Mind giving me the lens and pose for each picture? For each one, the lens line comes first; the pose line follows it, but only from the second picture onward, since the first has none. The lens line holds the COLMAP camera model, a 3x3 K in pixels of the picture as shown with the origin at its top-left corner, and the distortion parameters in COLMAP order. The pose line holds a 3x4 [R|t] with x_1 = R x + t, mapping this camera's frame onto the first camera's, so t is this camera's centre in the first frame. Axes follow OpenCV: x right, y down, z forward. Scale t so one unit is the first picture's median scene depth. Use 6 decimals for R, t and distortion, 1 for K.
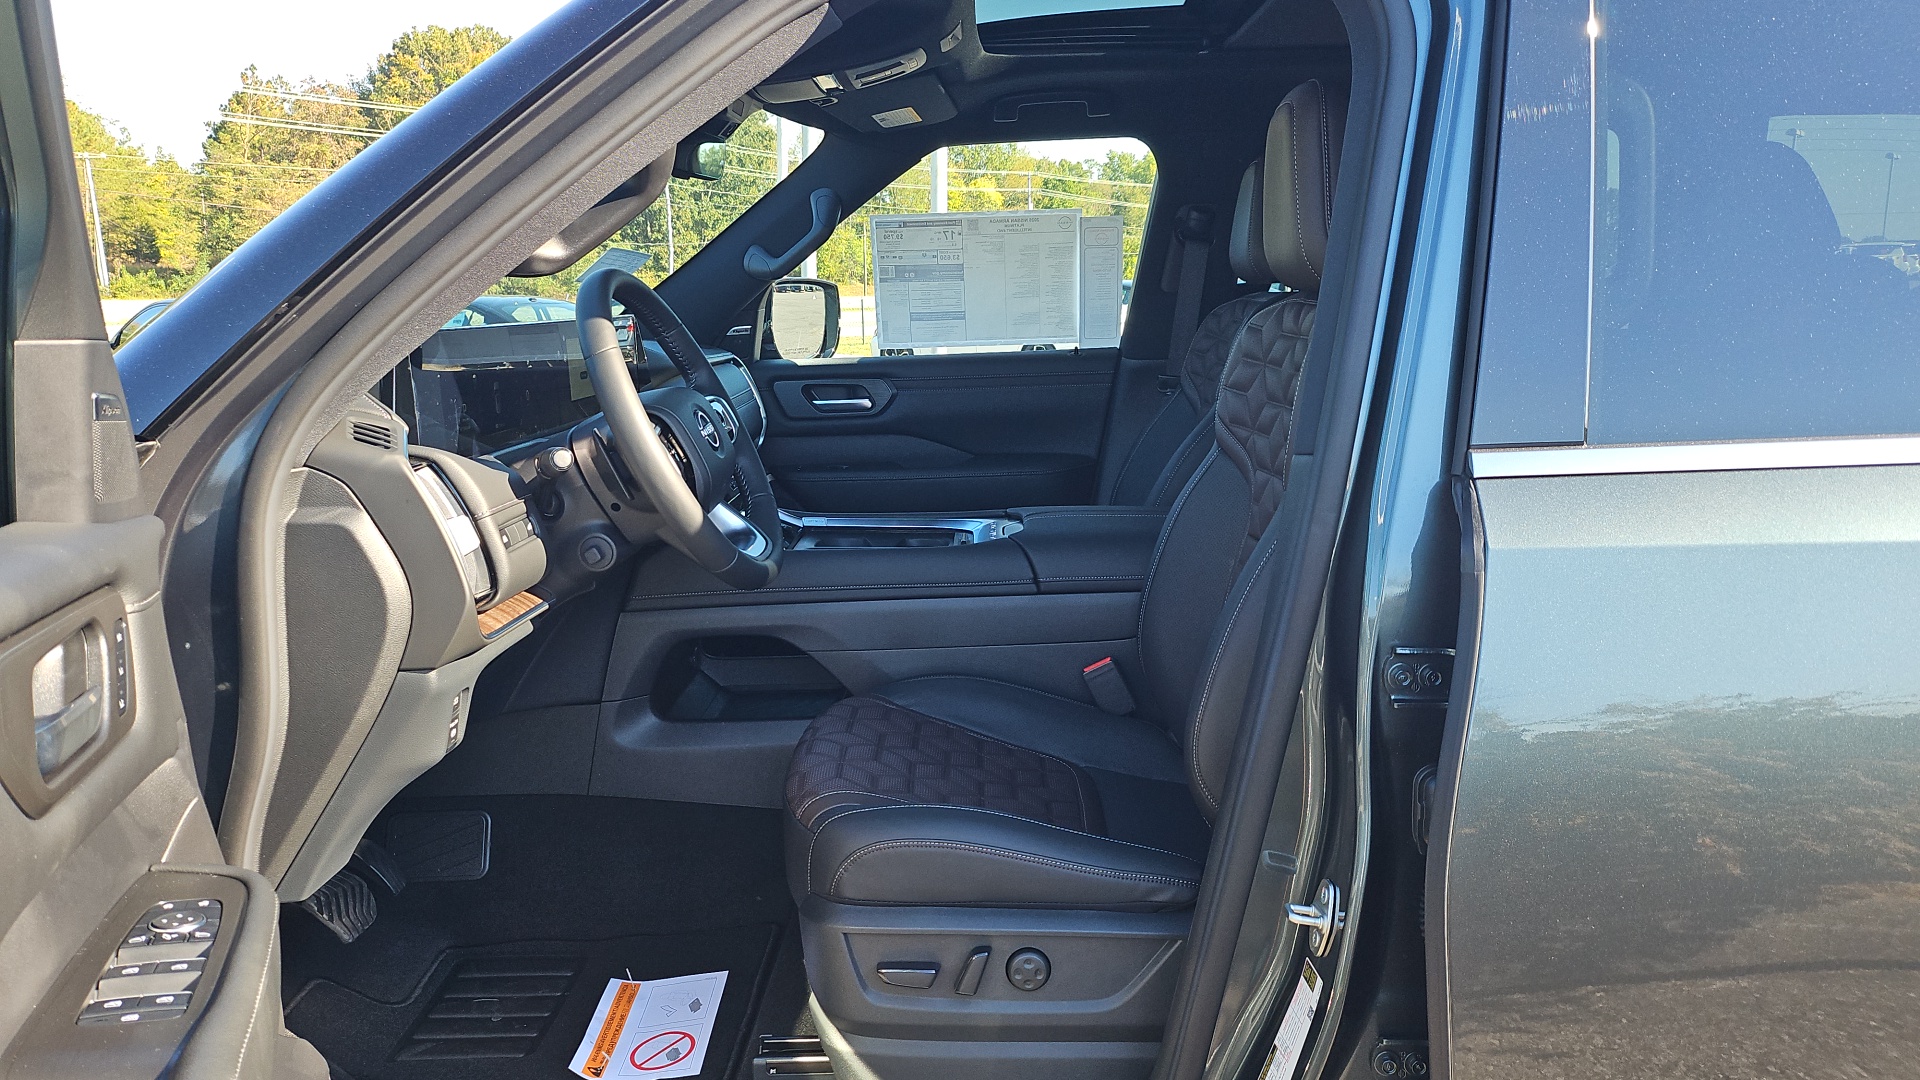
lens RADIAL K [[1410.2, 0, 966.3], [0, 1410.2, 536.2], [0, 0, 1]] dist [0.047102, -0.044712]
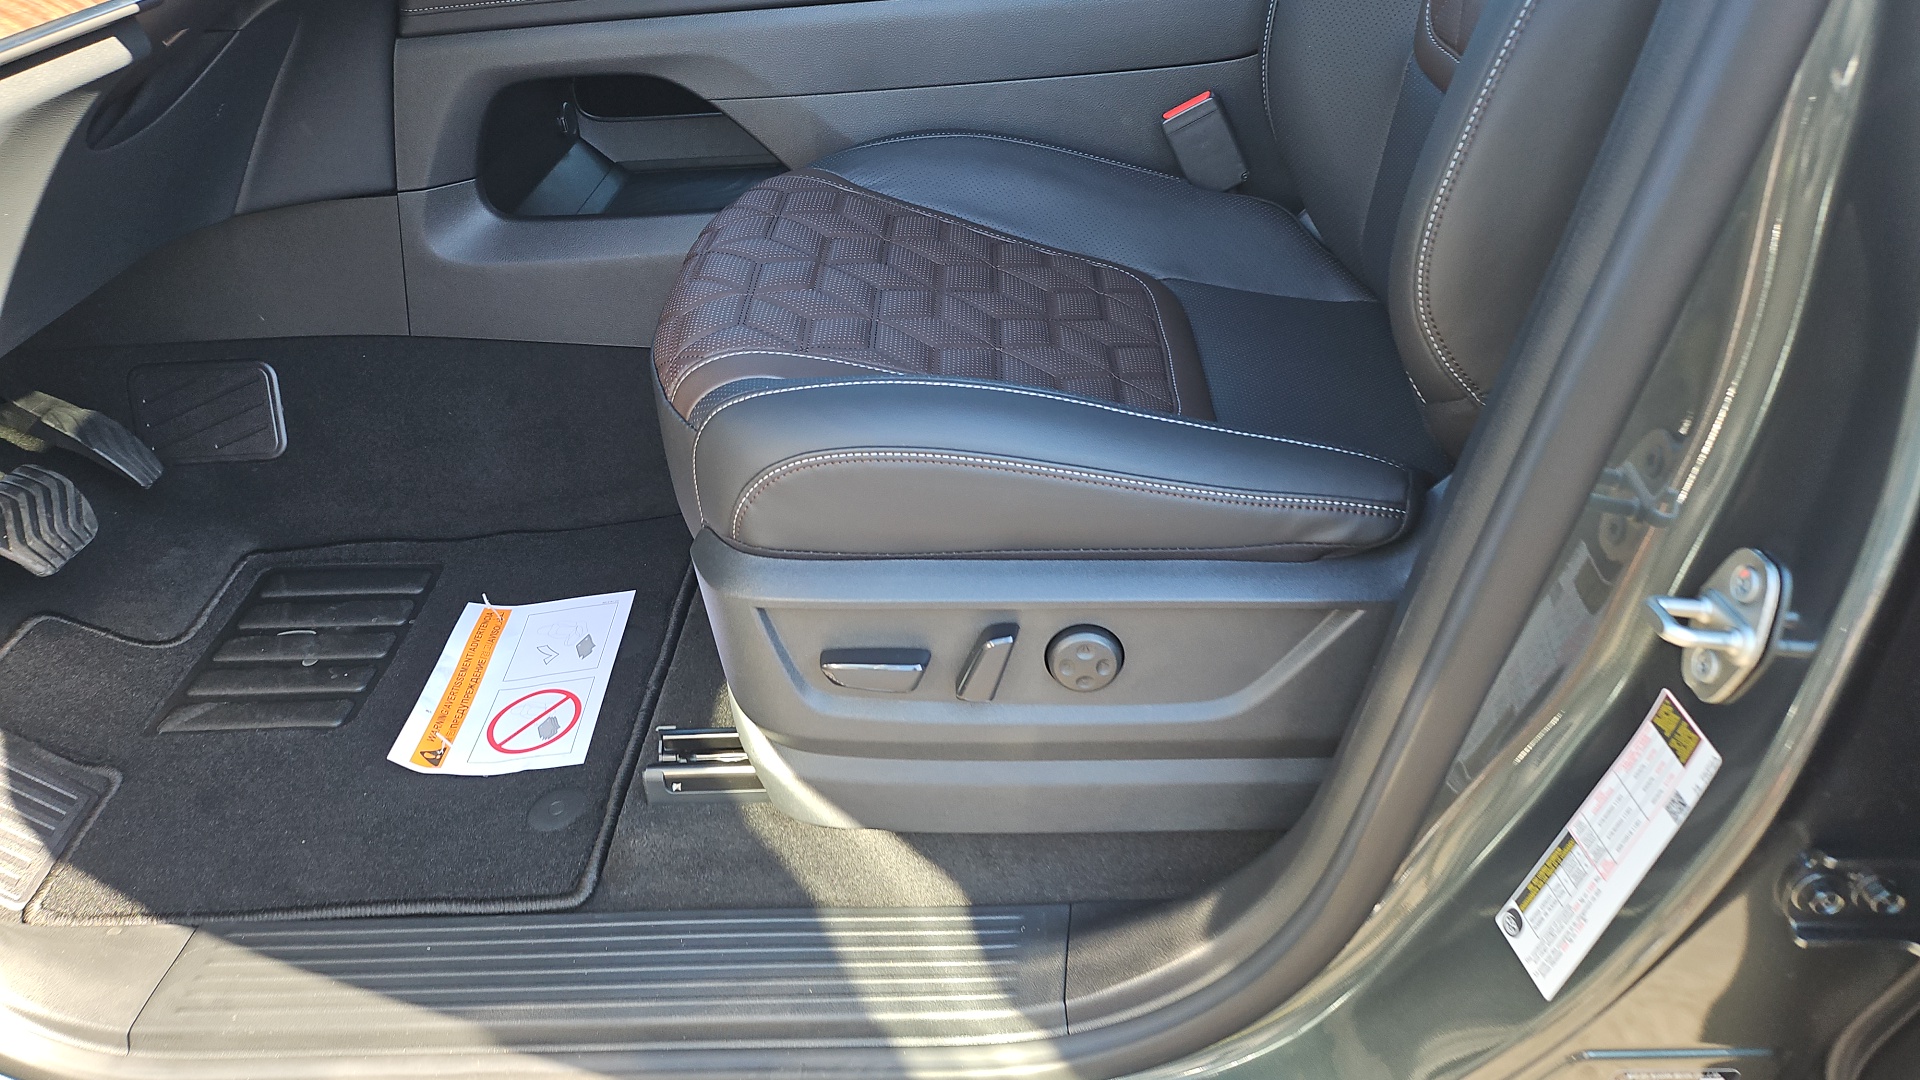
lens RADIAL K [[1410.2, 0, 968.9], [0, 1410.2, 555.0], [0, 0, 1]] dist [0.047102, -0.044712]
pose [[0.999456, -0.027013, -0.018924, 0.007397], [0.032103, 0.928334, 0.370359, 0.046106], [0.007563, -0.370765, 0.928696, 0.401289]]
